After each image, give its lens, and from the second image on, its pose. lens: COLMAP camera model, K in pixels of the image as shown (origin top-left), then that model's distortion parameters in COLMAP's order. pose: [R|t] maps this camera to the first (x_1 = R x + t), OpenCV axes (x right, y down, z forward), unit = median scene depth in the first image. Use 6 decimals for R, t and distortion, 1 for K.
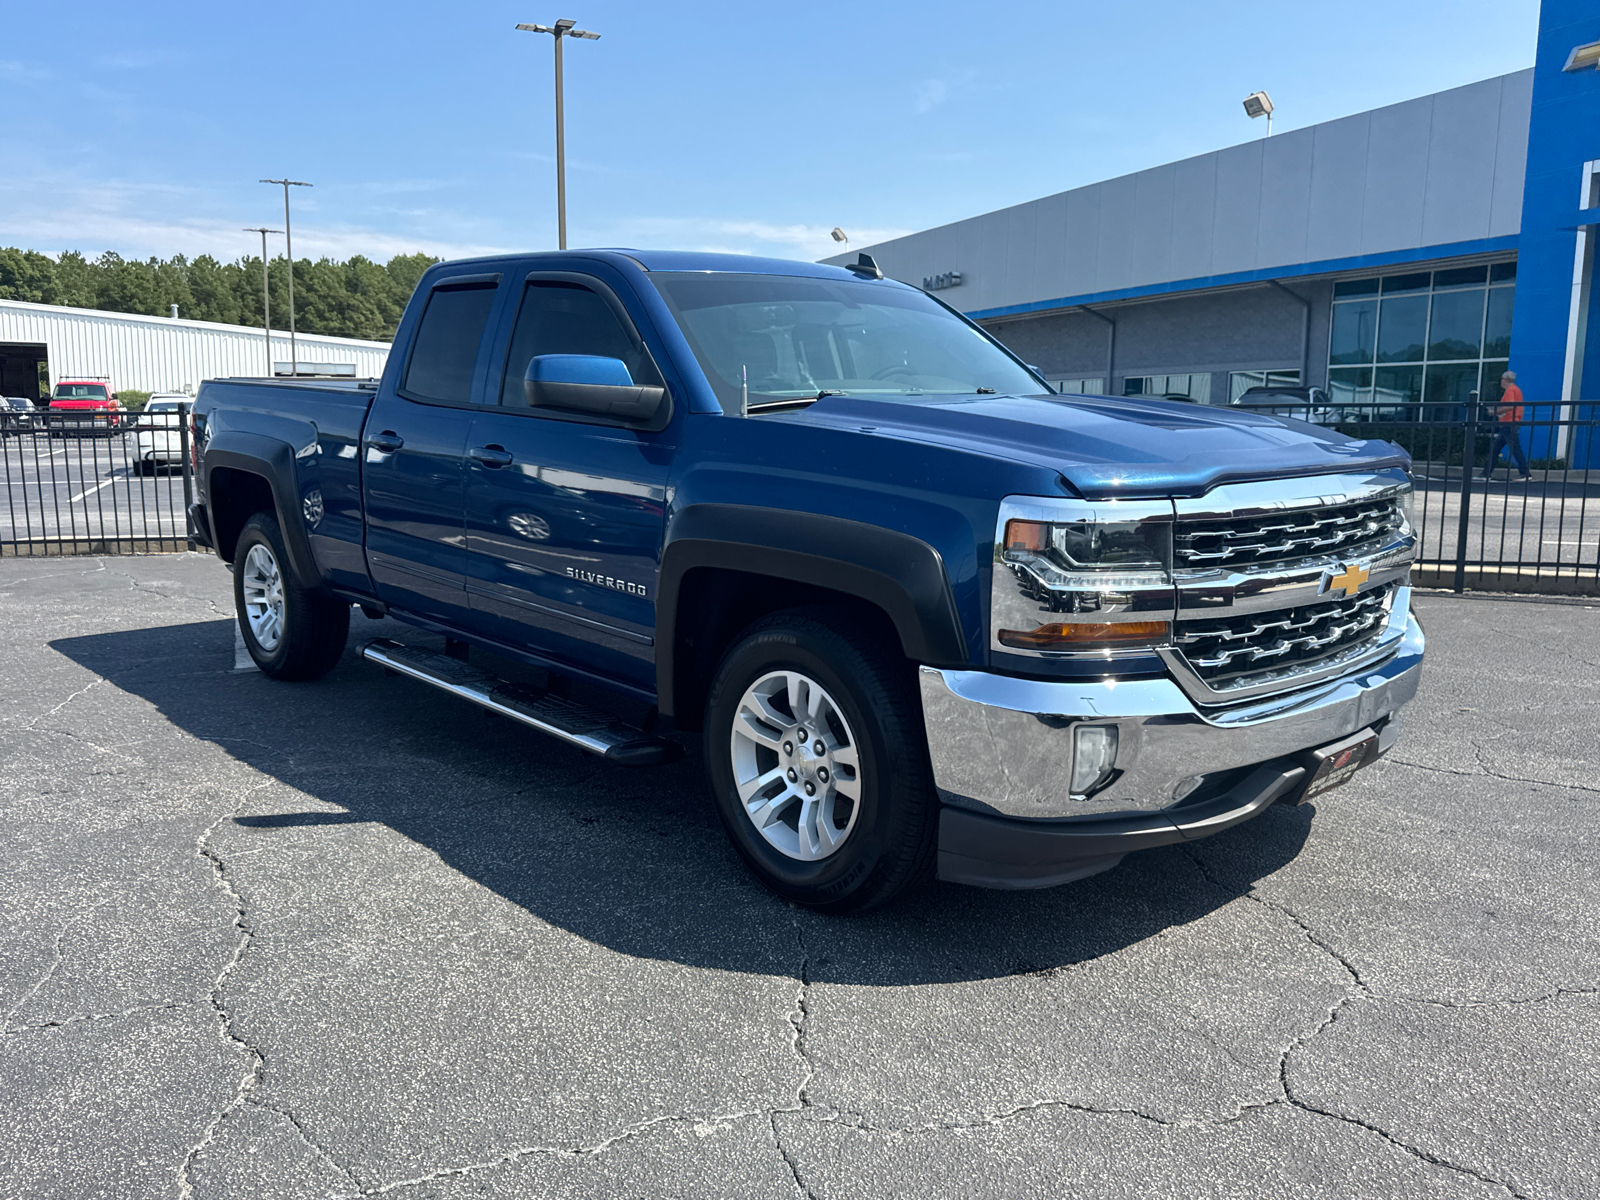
lens RADIAL K [[1292.1, 0, 800.0], [0, 1292.1, 600.0], [0, 0, 1]] dist [-0.004433, -0.017458]
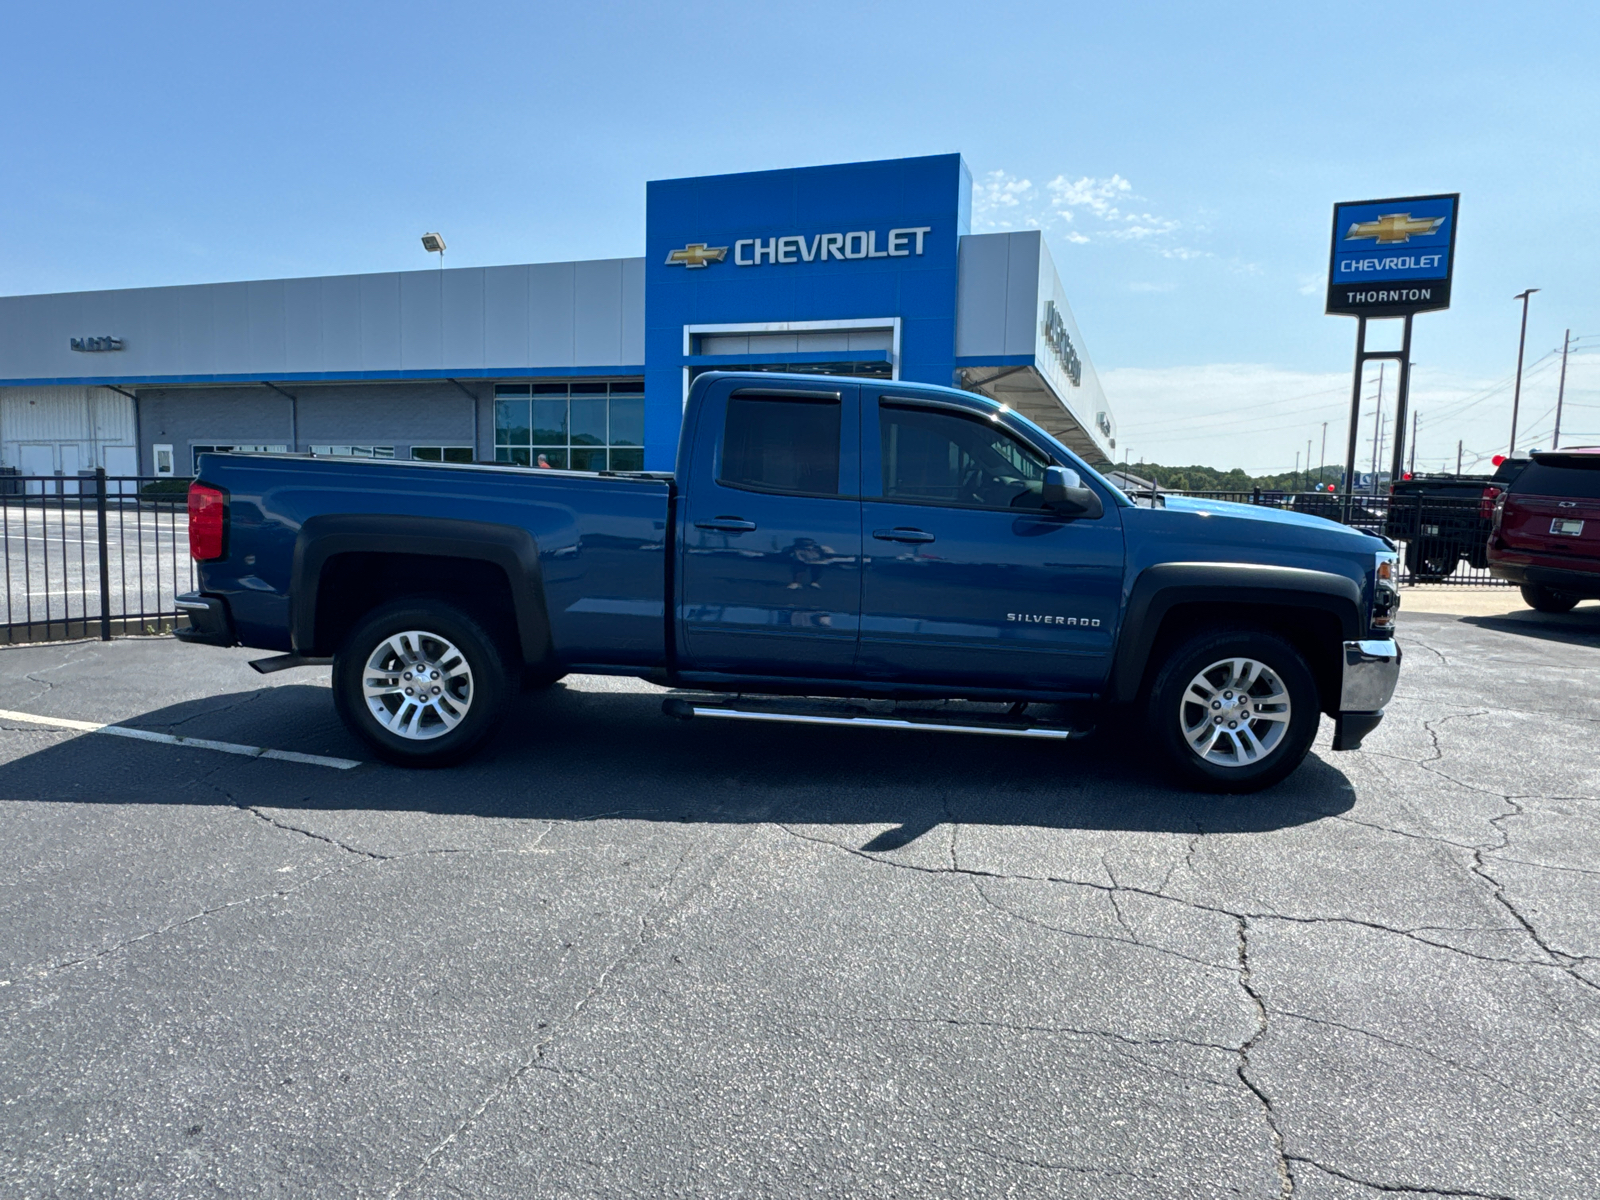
lens RADIAL K [[1002.6, 0, 800.0], [0, 1002.6, 600.0], [0, 0, 1]] dist [0.001250, -0.000557]
pose [[0.668013, -0.070112, 0.740839, -0.826989], [0.083691, 0.996314, 0.018826, -0.058304], [-0.739428, 0.049426, 0.671418, 0.304661]]
